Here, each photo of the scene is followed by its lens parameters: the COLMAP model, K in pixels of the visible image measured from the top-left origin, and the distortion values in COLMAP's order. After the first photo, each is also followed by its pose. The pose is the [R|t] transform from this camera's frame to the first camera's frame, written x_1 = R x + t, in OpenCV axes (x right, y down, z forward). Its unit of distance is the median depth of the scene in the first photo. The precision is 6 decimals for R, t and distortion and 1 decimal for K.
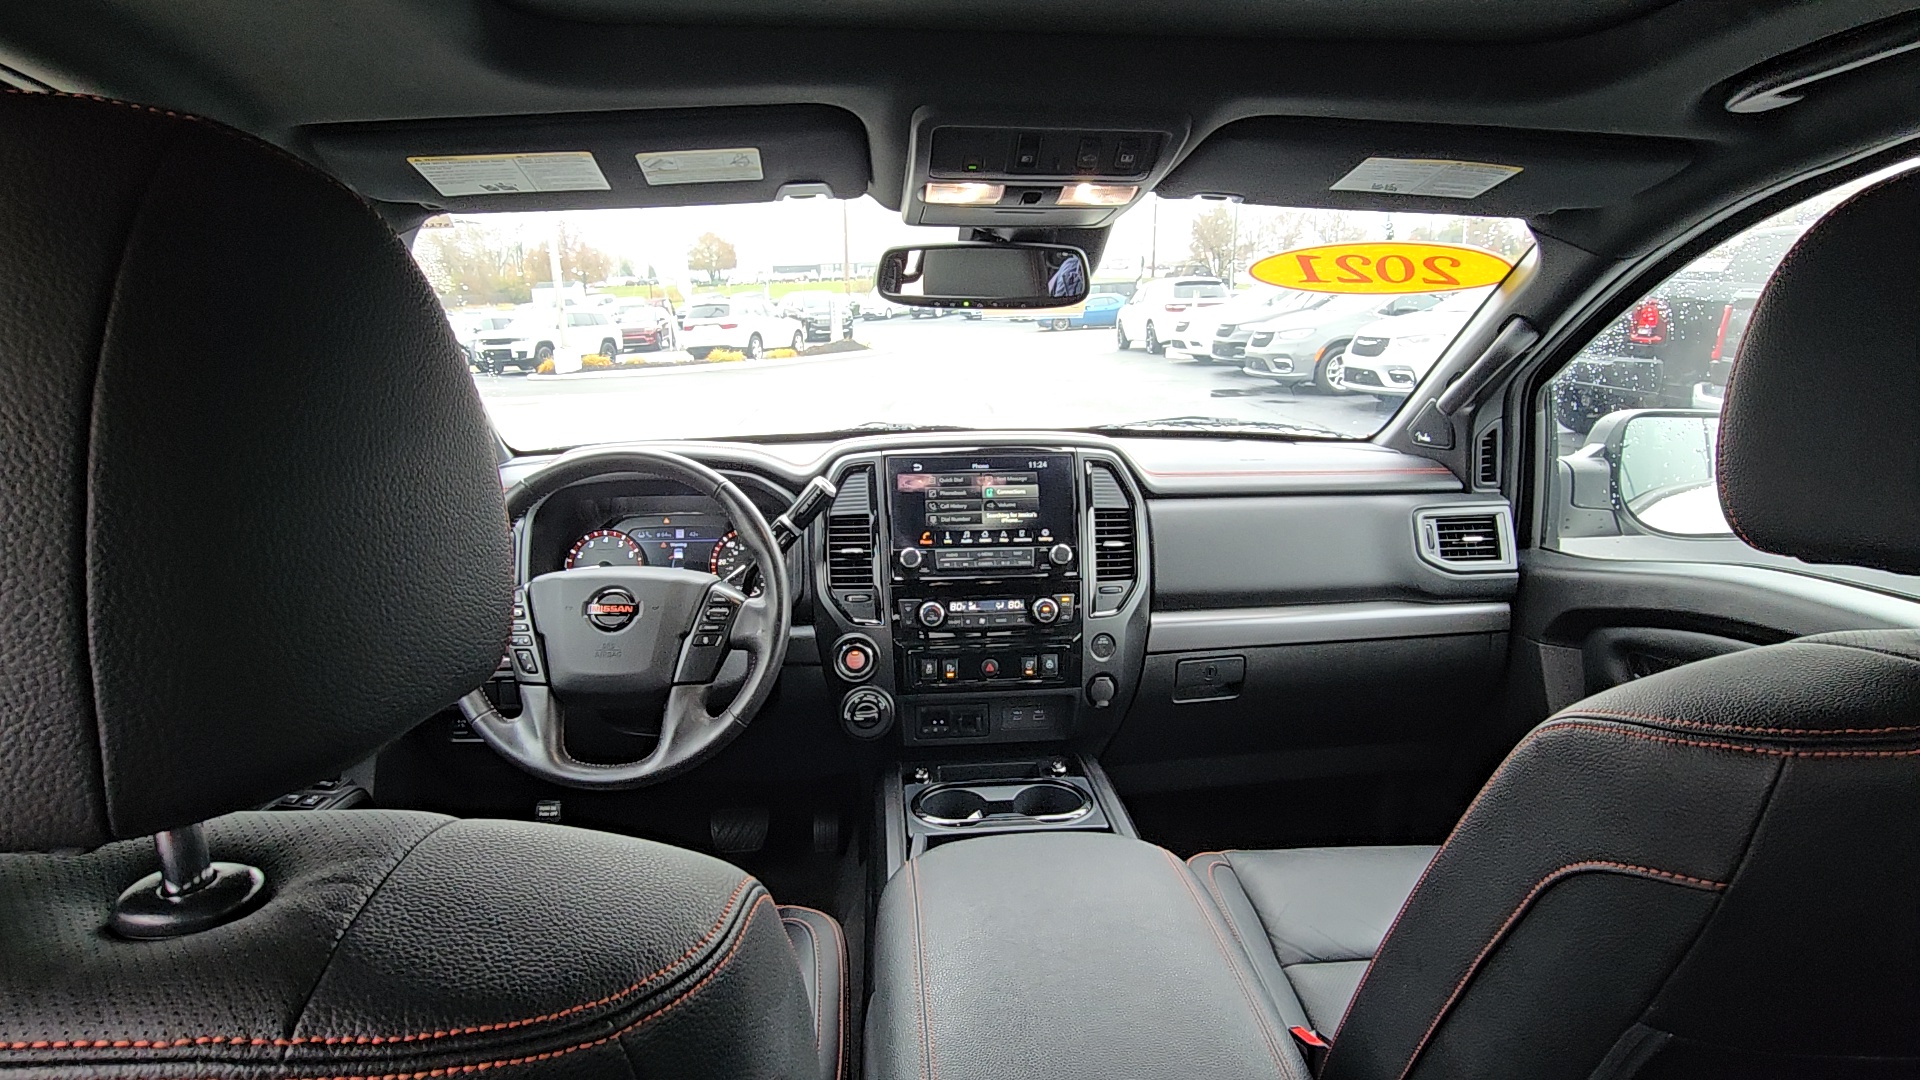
lens RADIAL K [[966.3, 0, 948.7], [0, 966.3, 545.4], [0, 0, 1]] dist [0.000865, -0.000877]
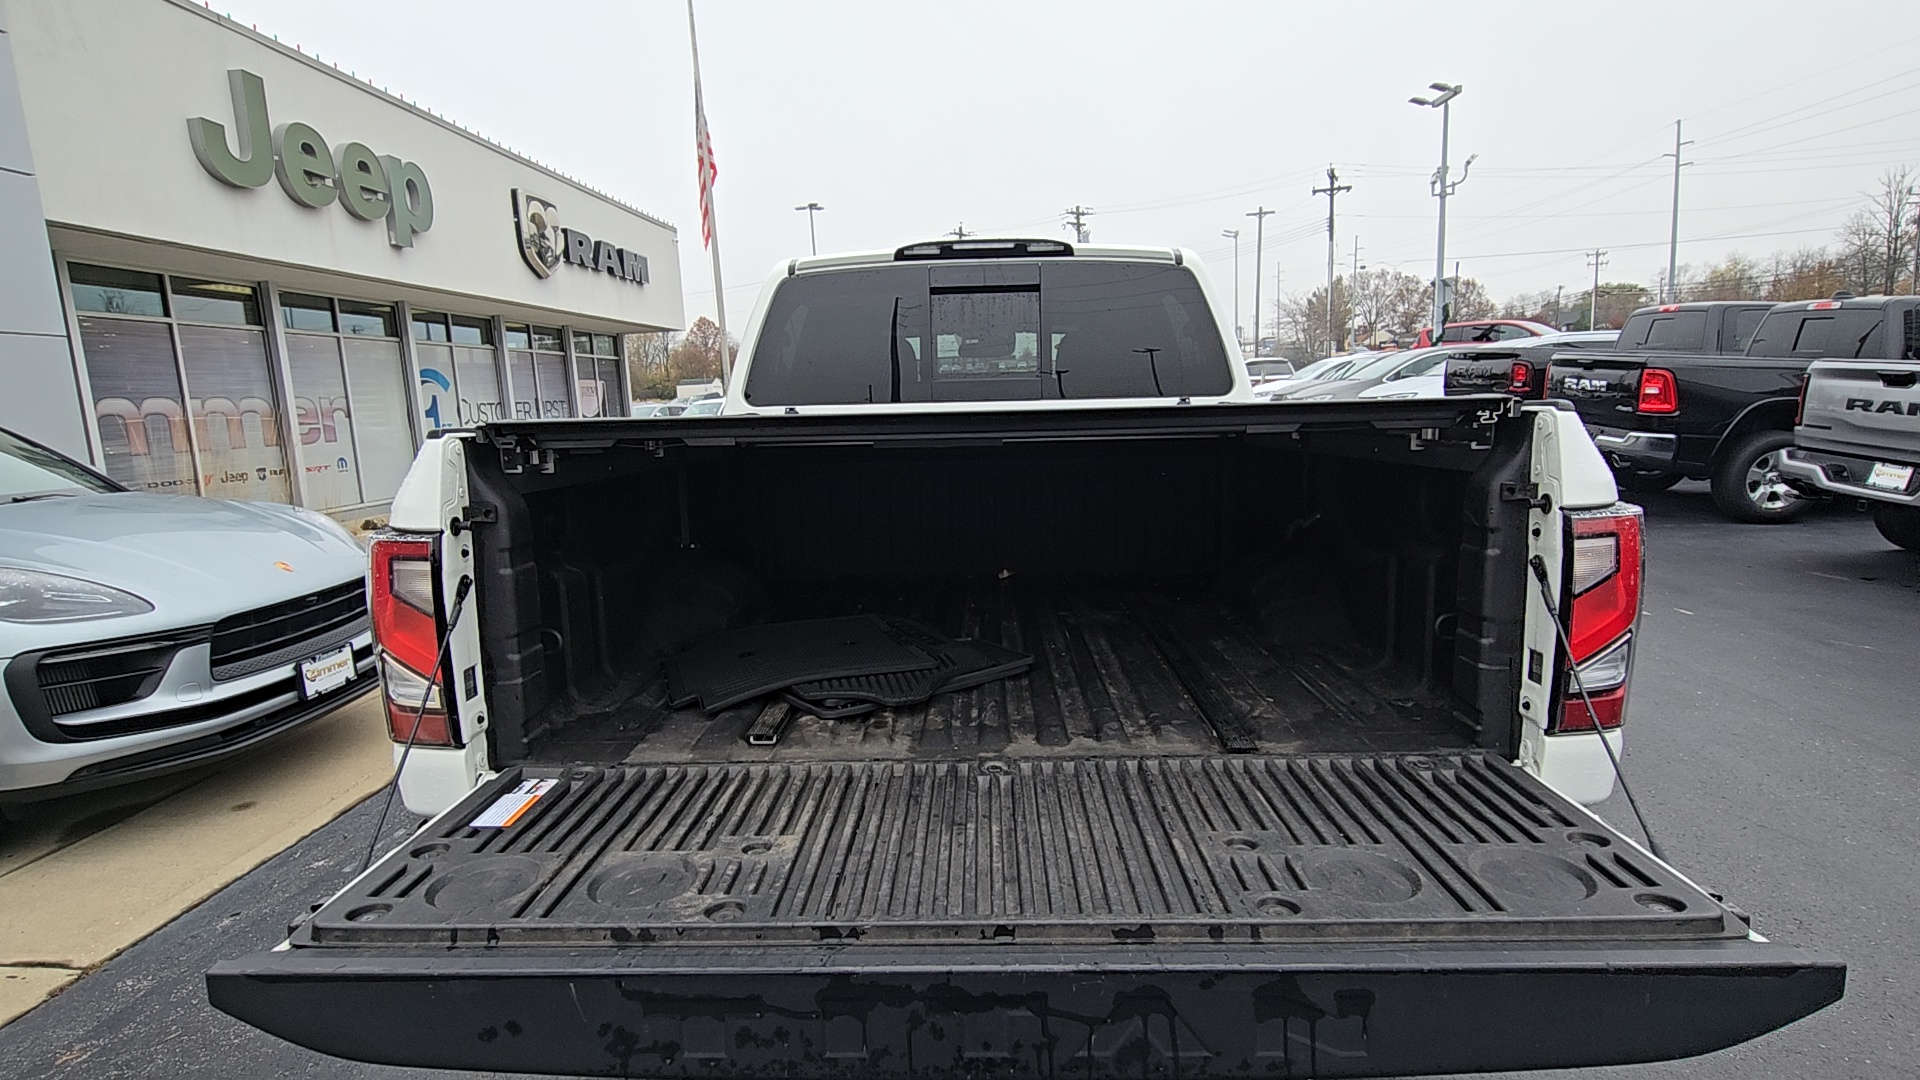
lens RADIAL K [[966.3, 0, 951.2], [0, 966.3, 546.1], [0, 0, 1]] dist [0.000865, -0.000877]
pose [[0.992994, -0.003880, -0.118102, 0.027964], [-0.006525, 0.996136, -0.087583, 0.067001], [0.117986, 0.087740, 0.989131, -0.217482]]
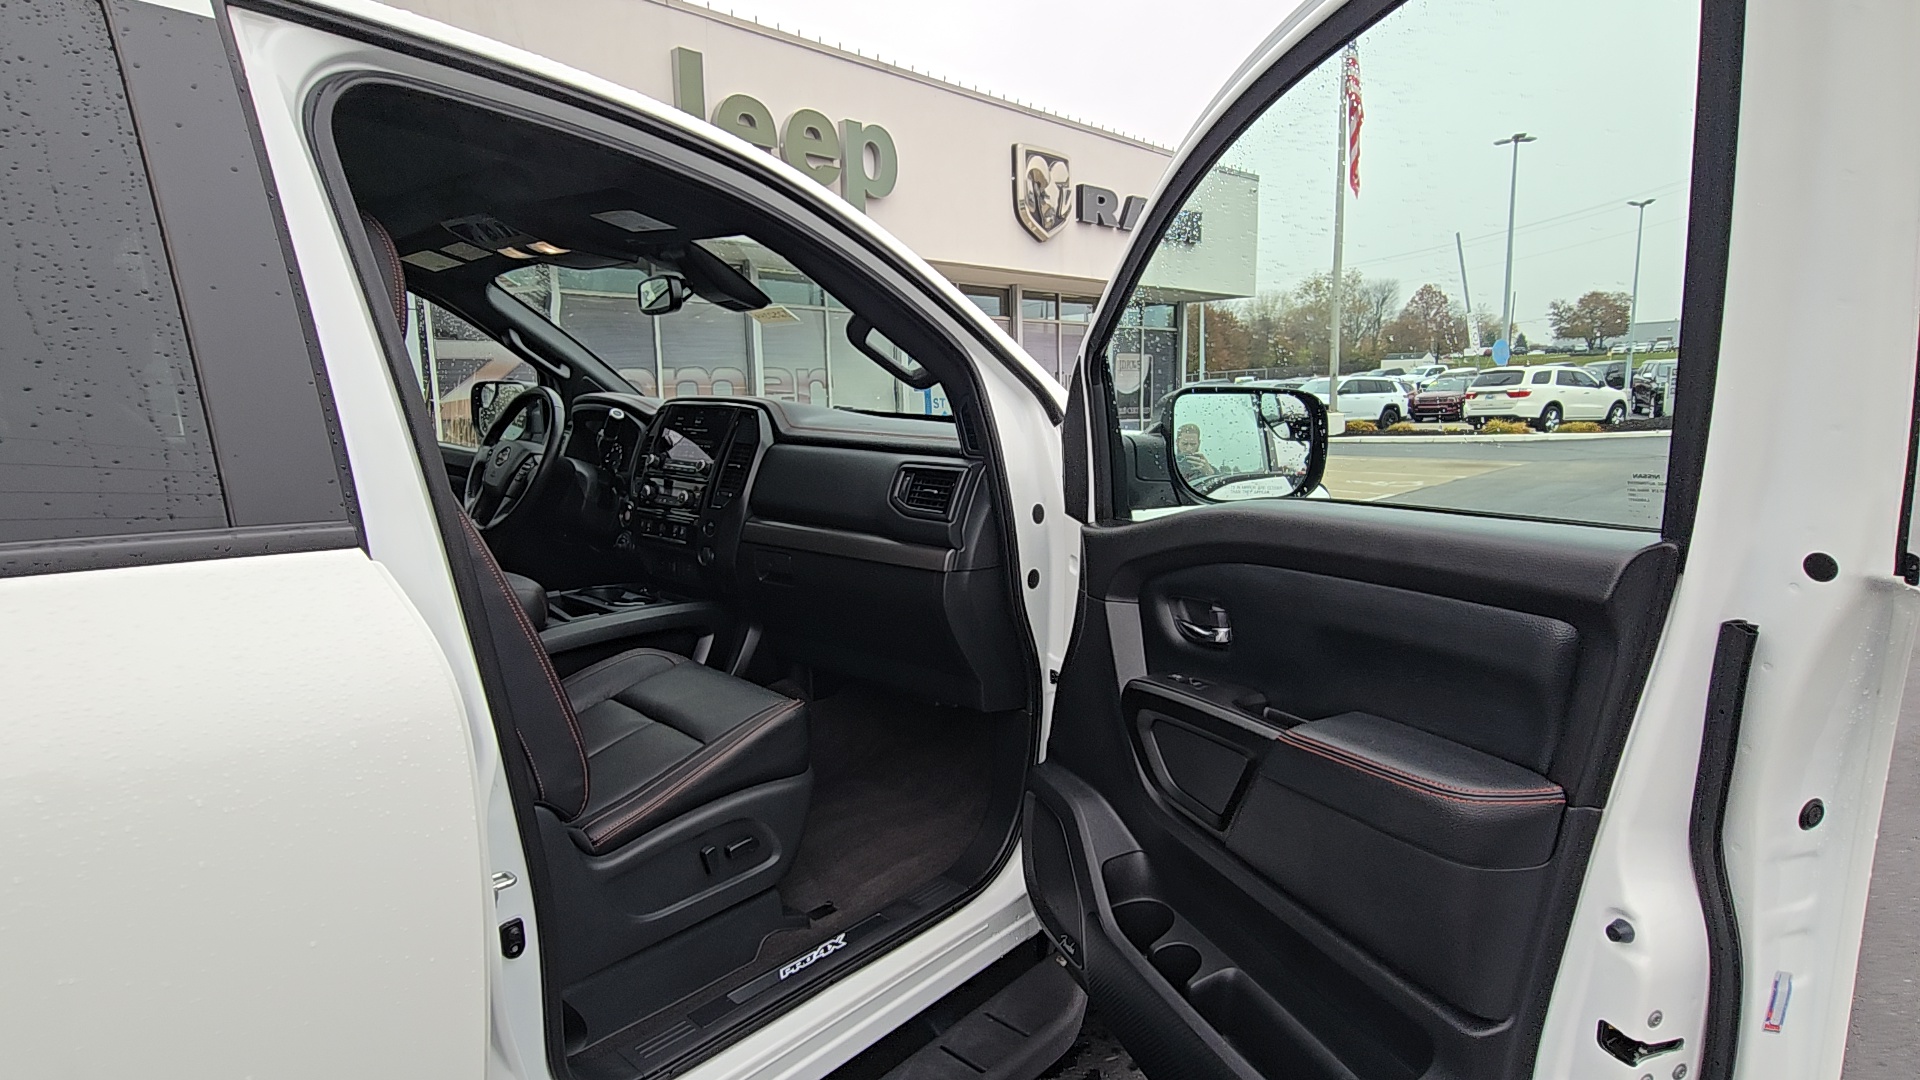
lens RADIAL K [[966.3, 0, 954.6], [0, 966.3, 549.8], [0, 0, 1]] dist [0.000865, -0.000877]
pose [[0.685197, 0.130127, -0.716639, 0.120827], [-0.178027, 0.983989, 0.008456, 0.005373], [0.706265, 0.121787, 0.697393, 0.017147]]
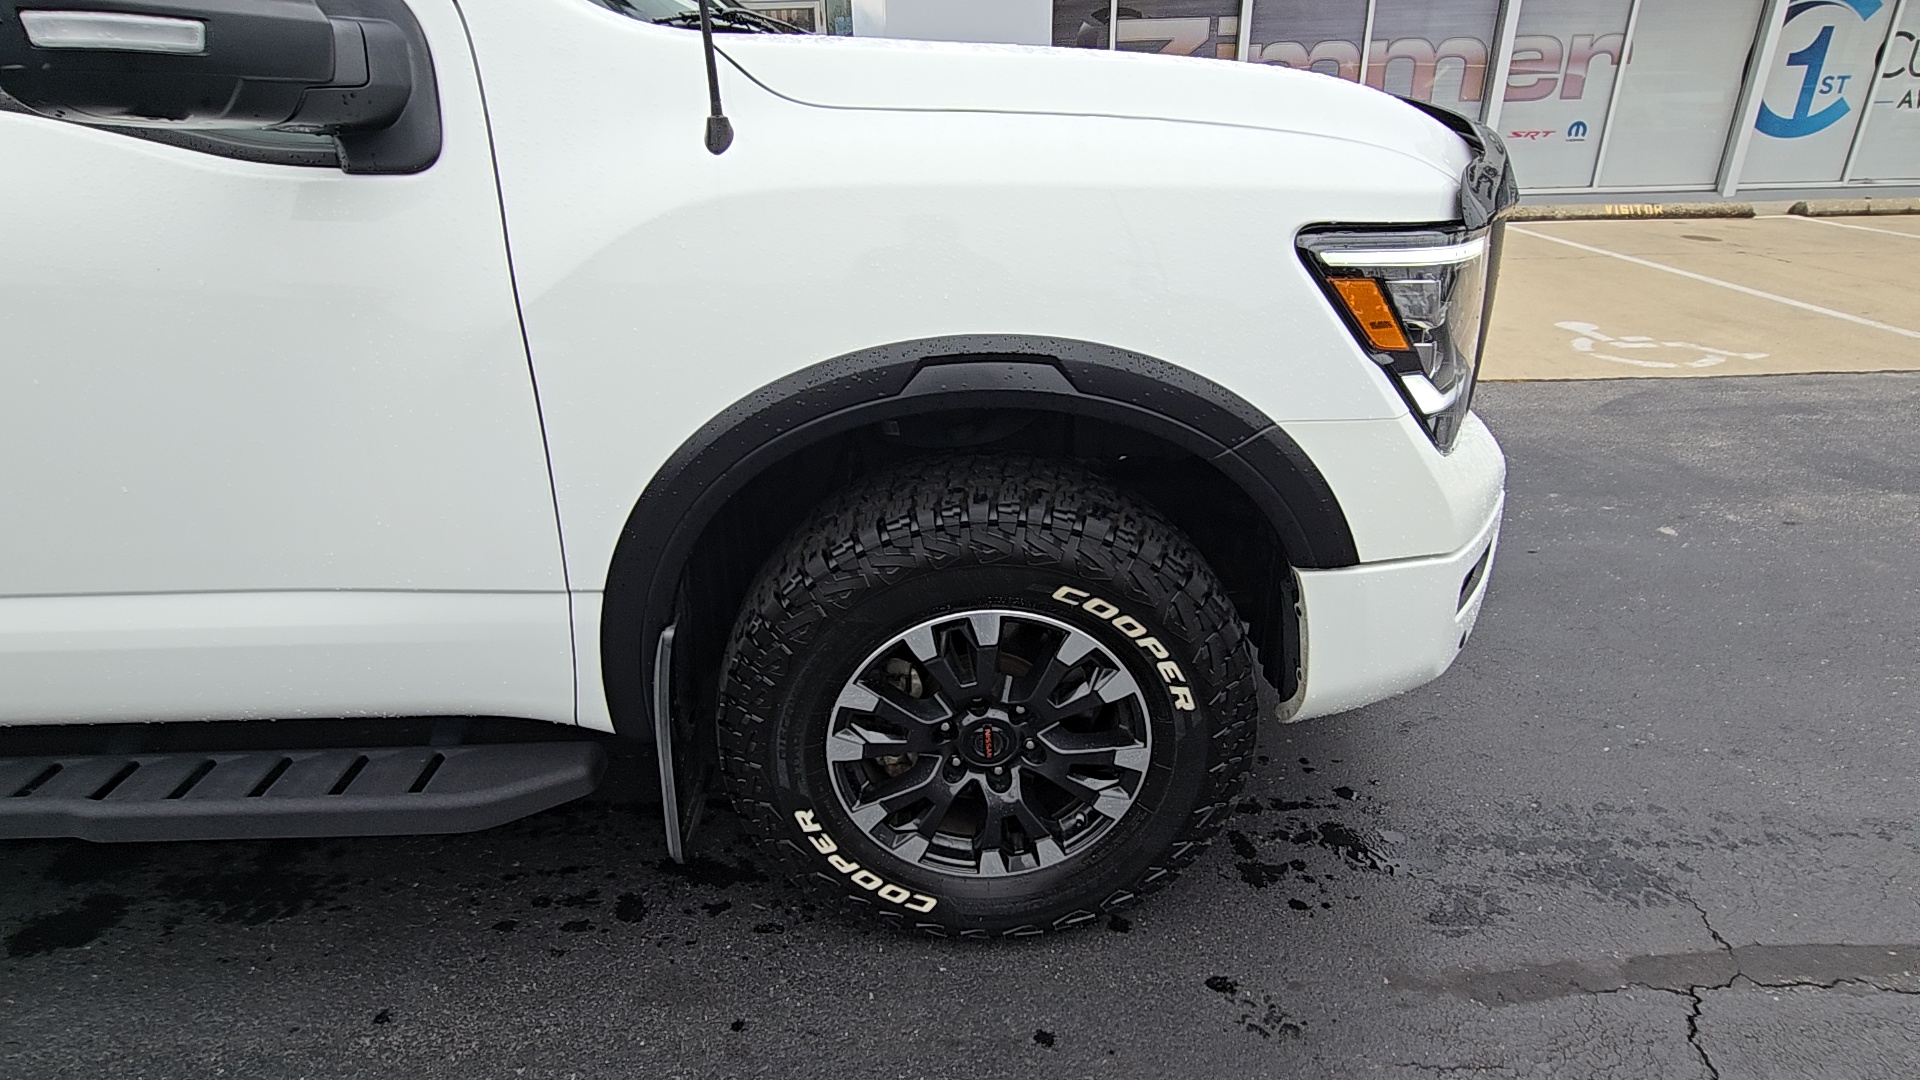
lens RADIAL K [[966.3, 0, 955.9], [0, 966.3, 542.9], [0, 0, 1]] dist [0.000865, -0.000877]
pose [[-0.059541, 0.431703, -0.900049, 0.126500], [-0.219405, 0.873940, 0.433694, -0.014279], [0.973815, 0.223298, 0.042682, 0.137840]]
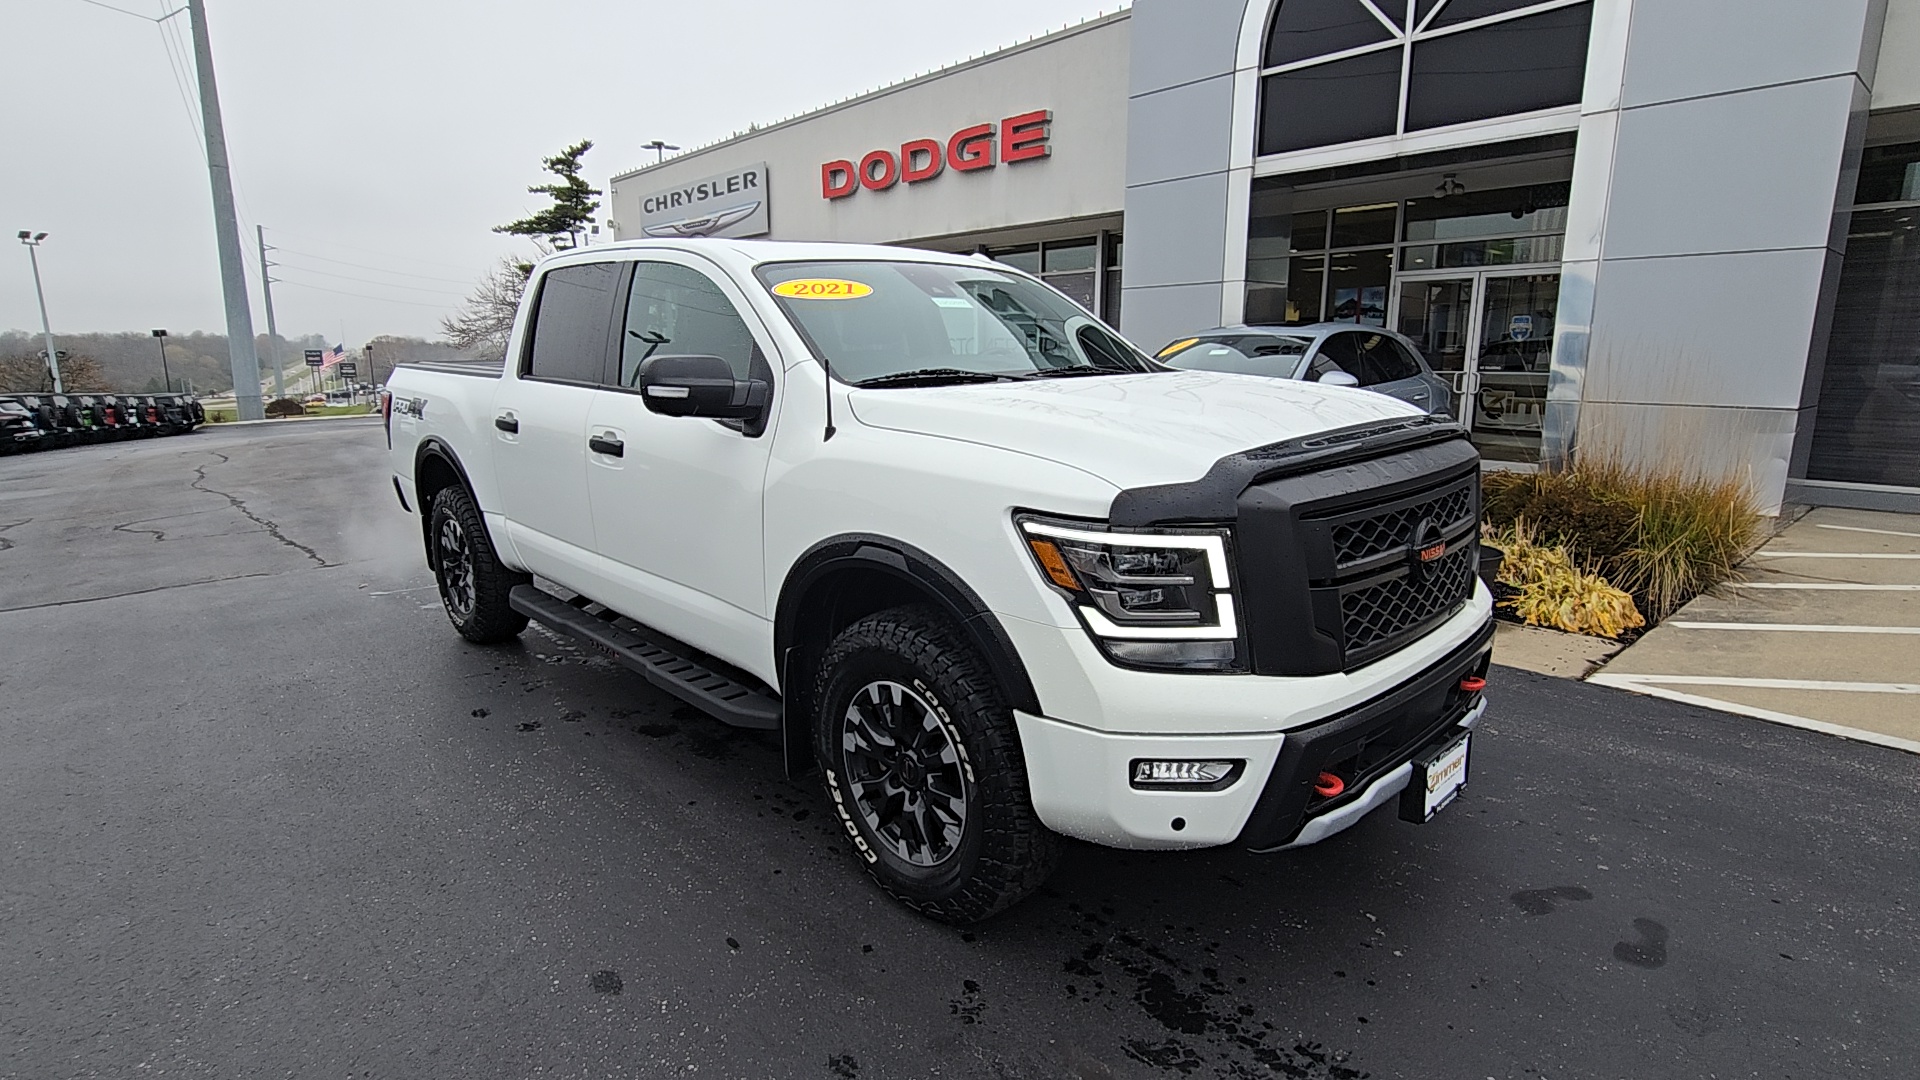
lens RADIAL K [[966.3, 0, 953.3], [0, 966.3, 548.3], [0, 0, 1]] dist [0.000865, -0.000877]
pose [[-0.777583, 0.149594, -0.610726, 0.136888], [-0.135246, 0.908761, 0.394793, -0.053555], [0.614063, 0.389582, -0.686405, 0.244071]]
